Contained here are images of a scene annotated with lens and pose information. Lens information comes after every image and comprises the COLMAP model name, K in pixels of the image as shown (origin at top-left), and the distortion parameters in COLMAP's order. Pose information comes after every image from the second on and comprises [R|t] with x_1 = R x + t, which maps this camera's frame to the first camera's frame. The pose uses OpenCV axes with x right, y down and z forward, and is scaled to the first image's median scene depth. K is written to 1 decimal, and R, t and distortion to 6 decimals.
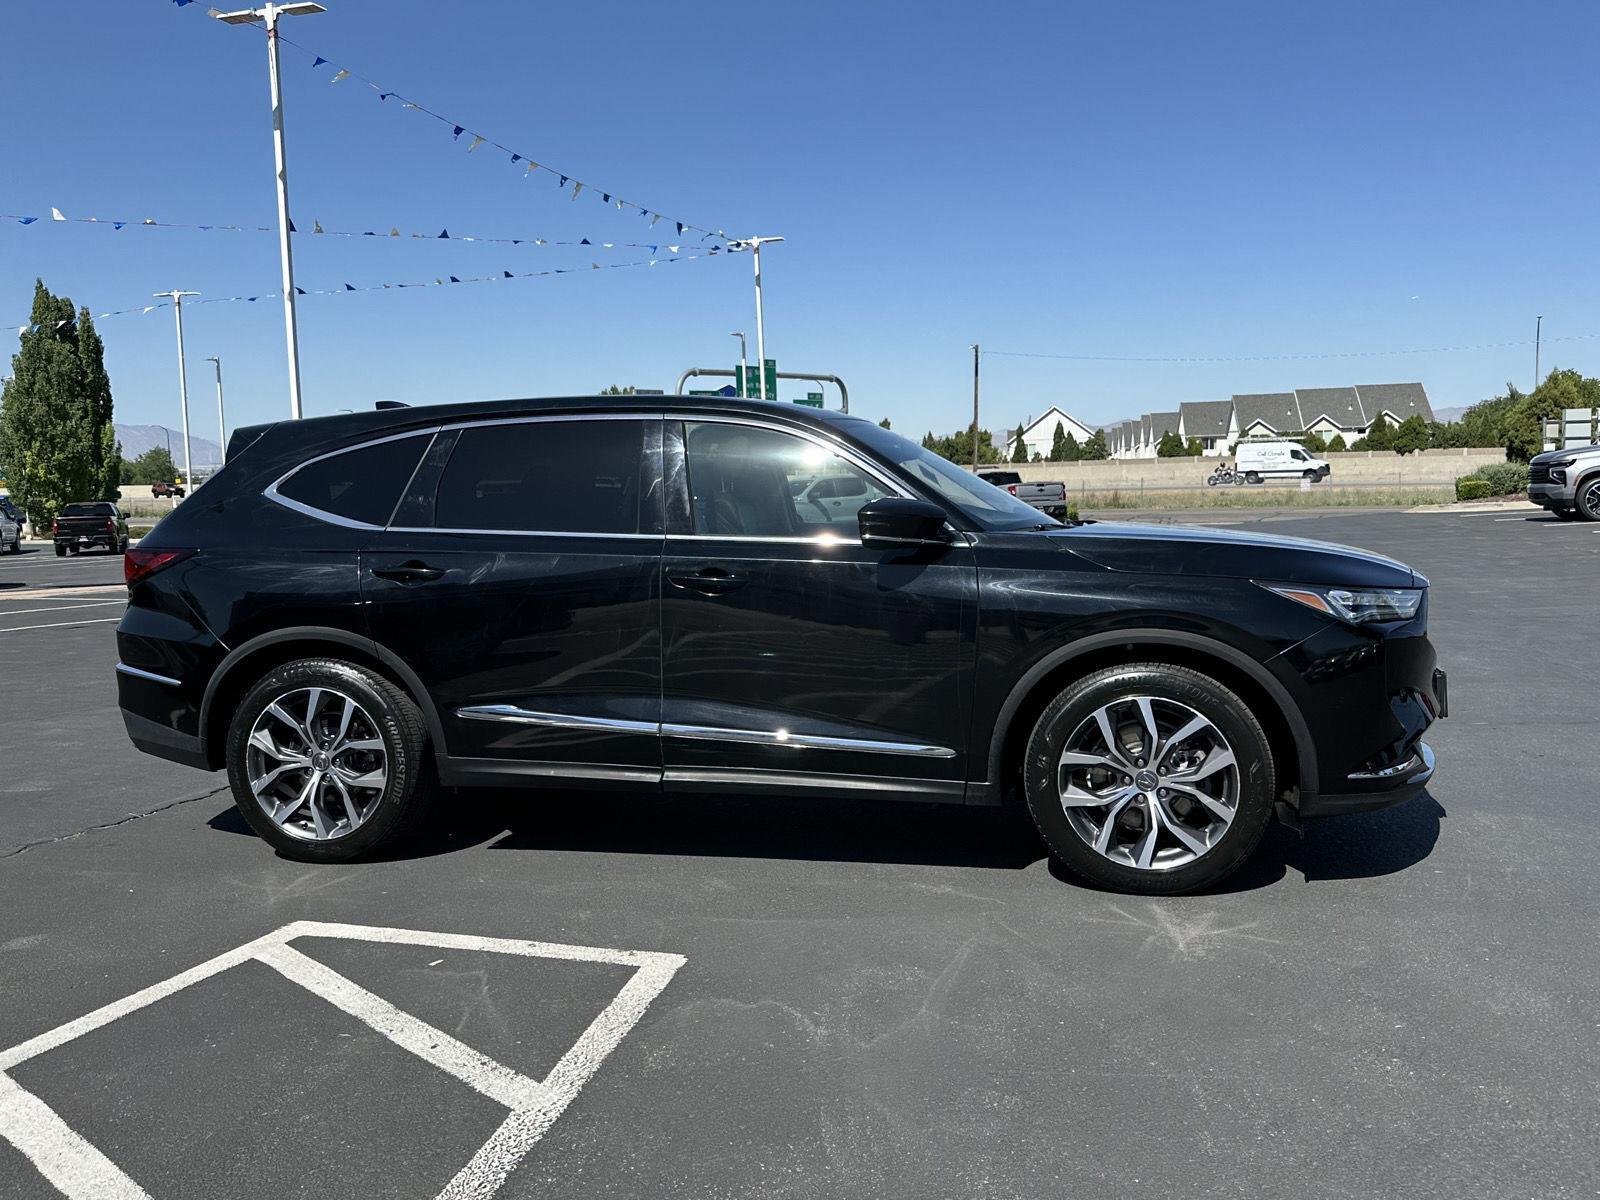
lens RADIAL K [[1393.3, 0, 767.9], [0, 1393.3, 595.6], [0, 0, 1]] dist [0.042540, -0.002931]
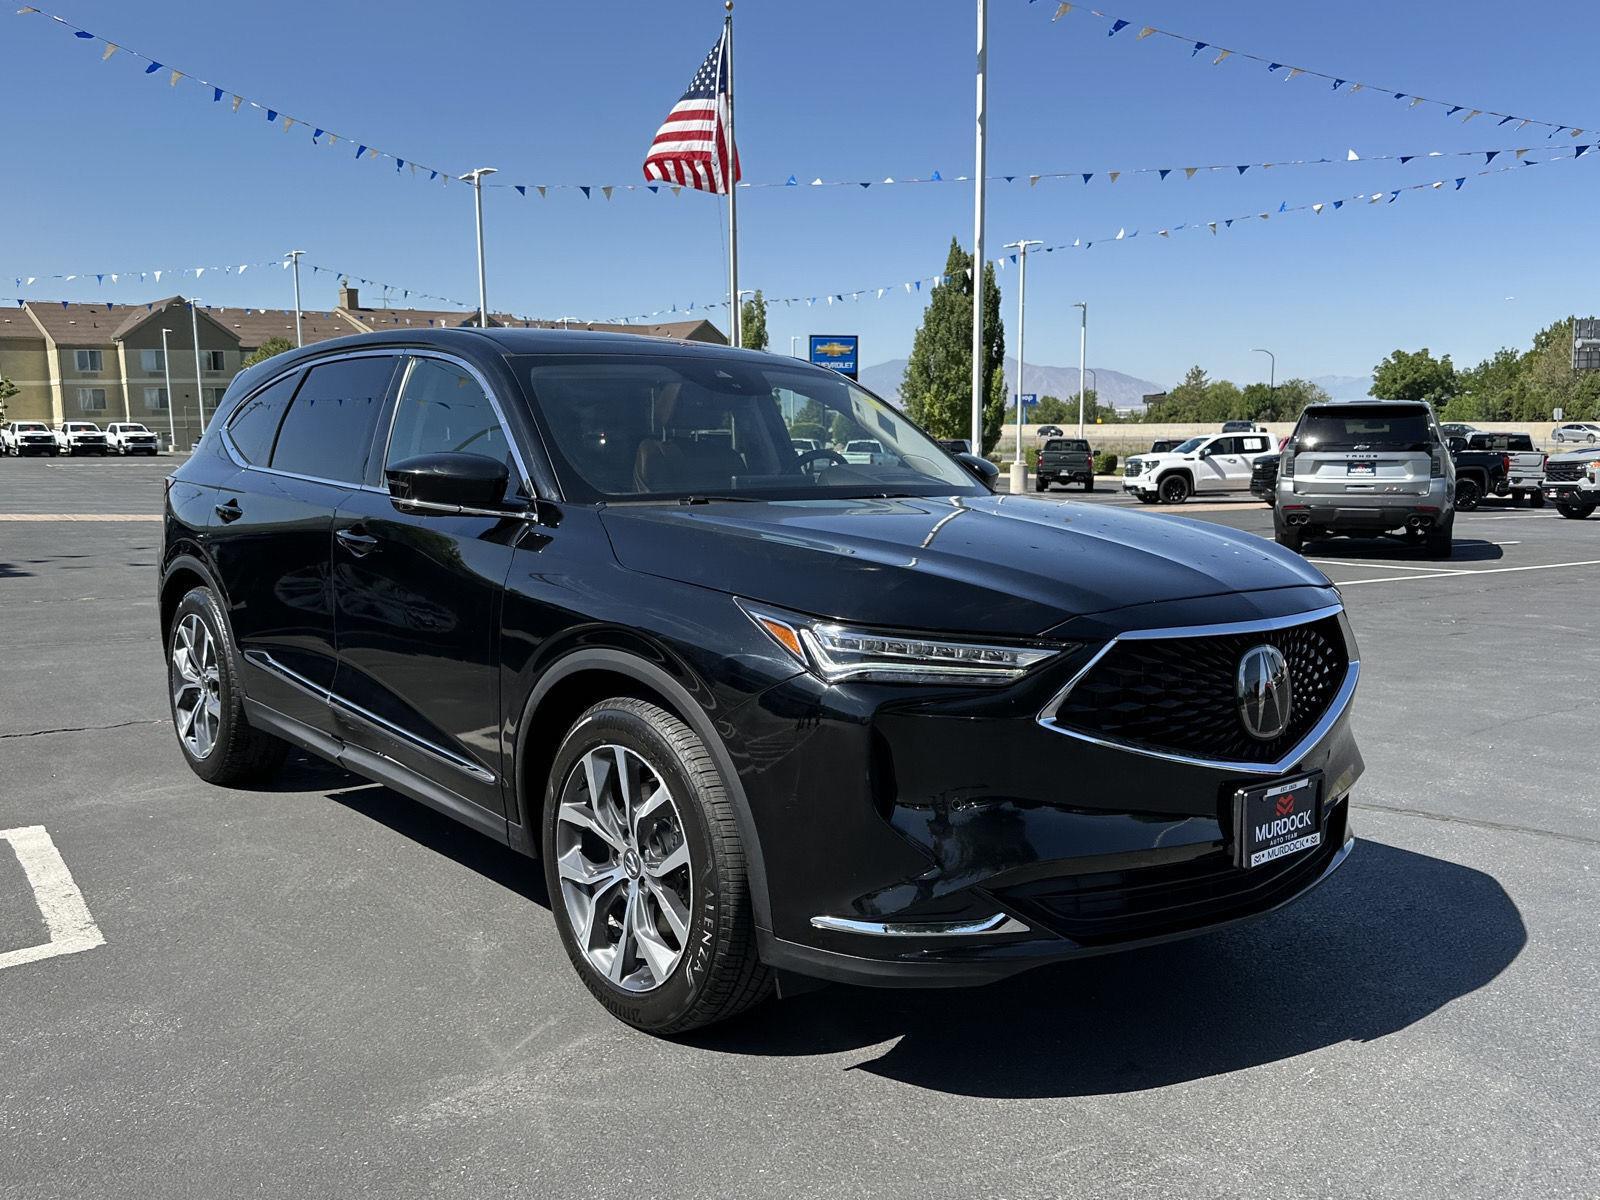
lens RADIAL K [[1360.6, 0, 800.0], [0, 1360.6, 600.0], [0, 0, 1]] dist [0.158139, -0.291517]
pose [[0.807377, 0.101662, -0.581212, 0.054518], [-0.075203, 0.994741, 0.069528, -0.004234], [0.585224, -0.012426, 0.810776, 0.035790]]
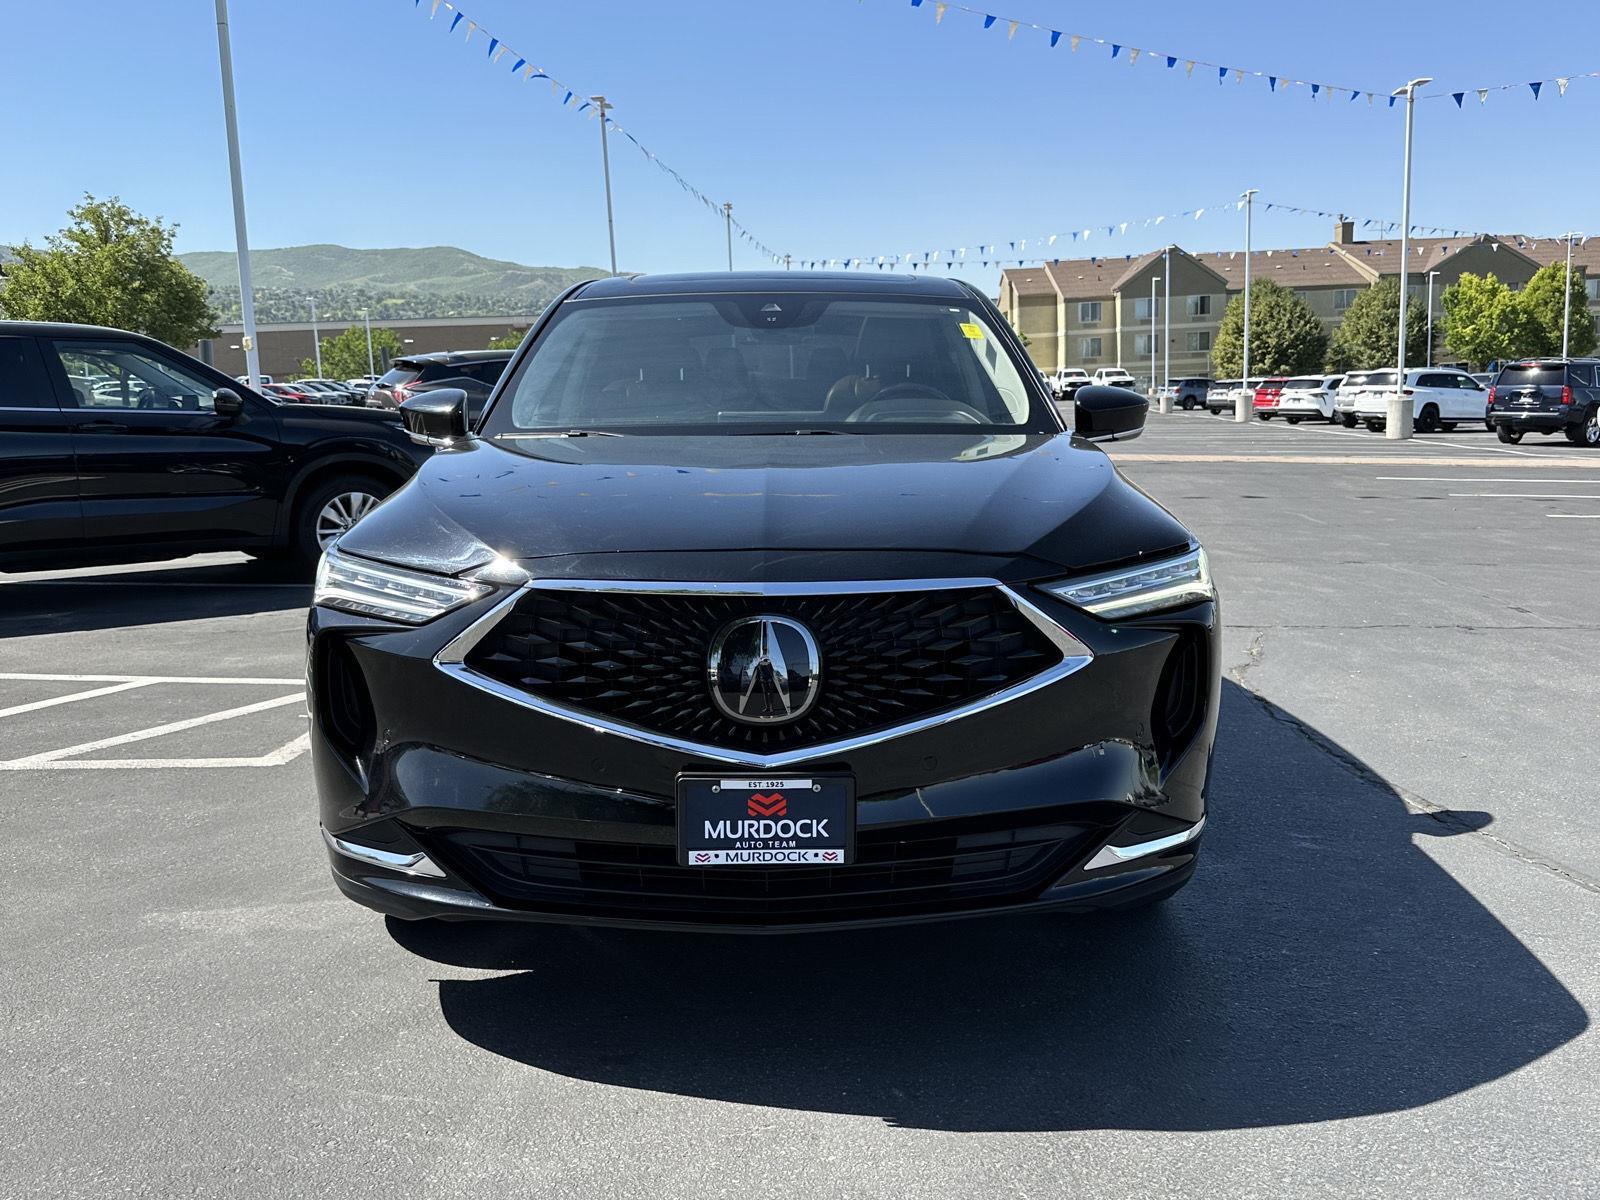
lens RADIAL K [[1363.2, 0, 799.6], [0, 1363.2, 577.4], [0, 0, 1]] dist [0.147658, -0.278184]
pose [[0.238103, 0.162739, -0.957509, 0.078721], [-0.072614, 0.986086, 0.149539, -0.007731], [0.968522, 0.033923, 0.246607, 0.075893]]
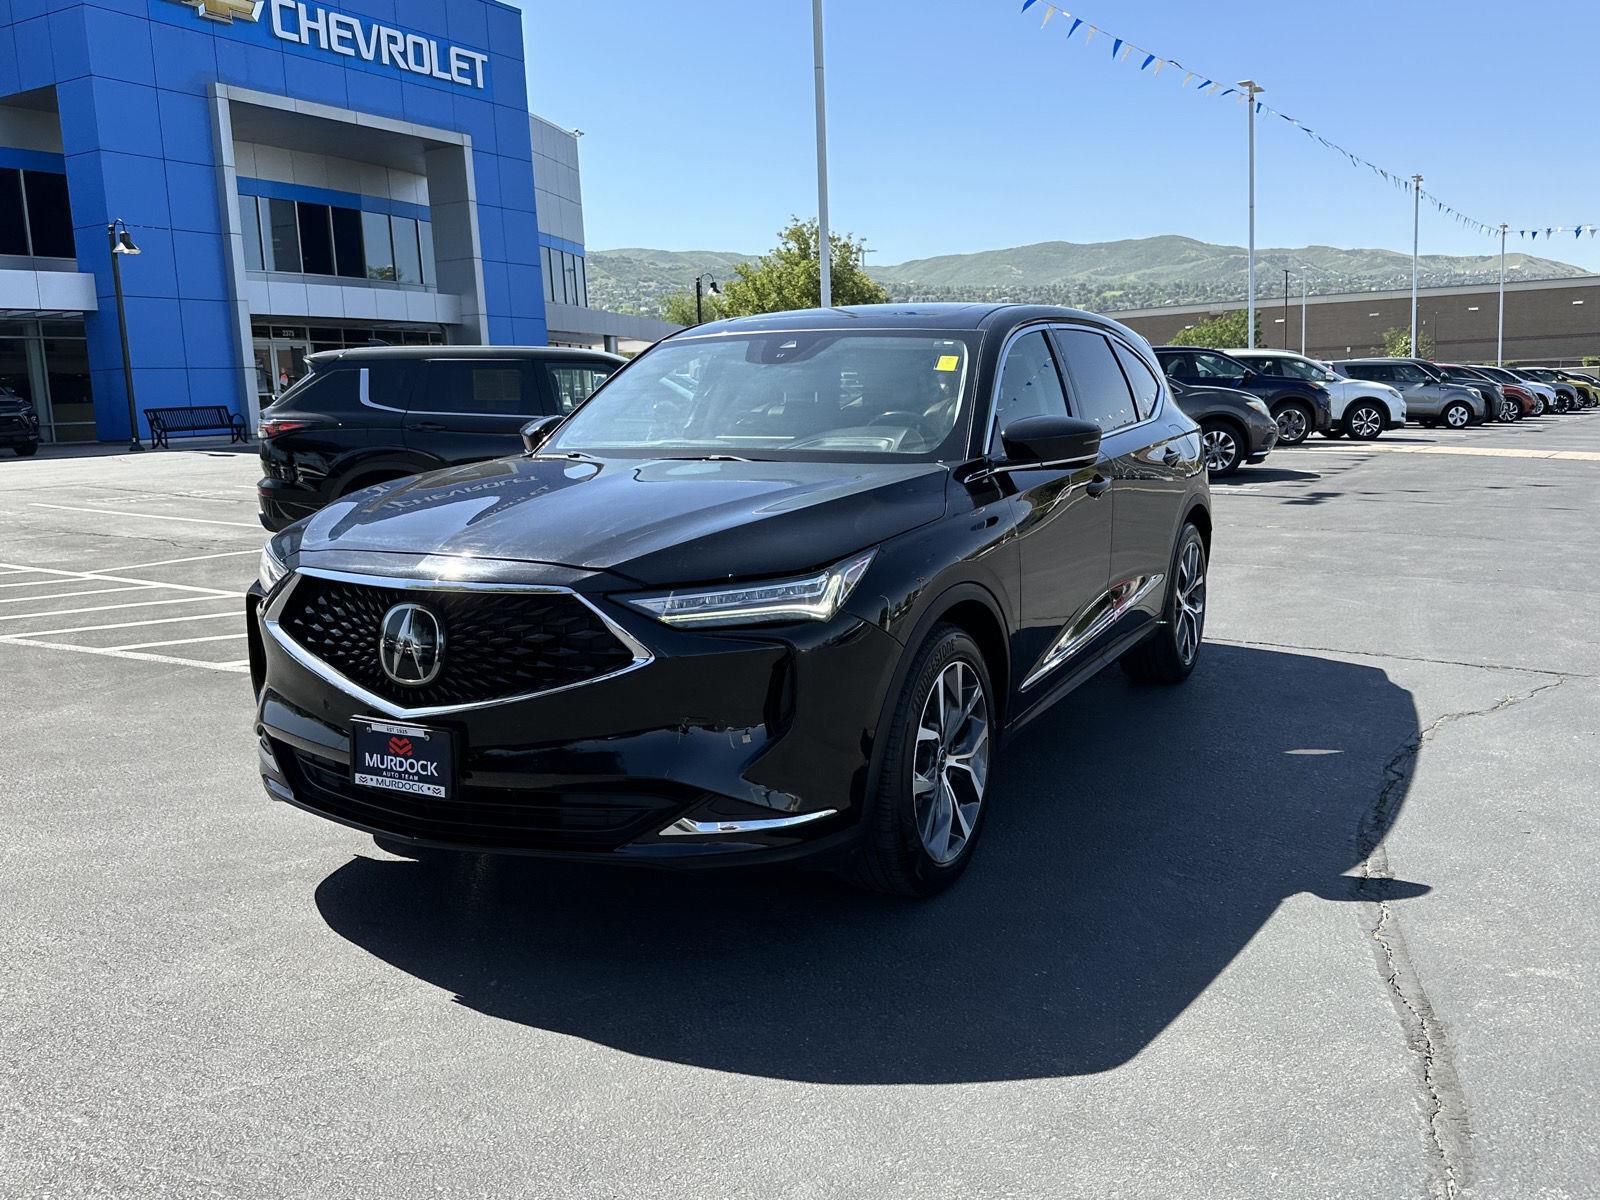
lens RADIAL K [[1363.2, 0, 799.6], [0, 1363.2, 577.4], [0, 0, 1]] dist [0.147658, -0.278184]
pose [[-0.257292, 0.169215, -0.951403, 0.087234], [-0.050388, 0.980860, 0.188081, -0.012468], [0.965019, 0.096331, -0.243841, 0.112962]]
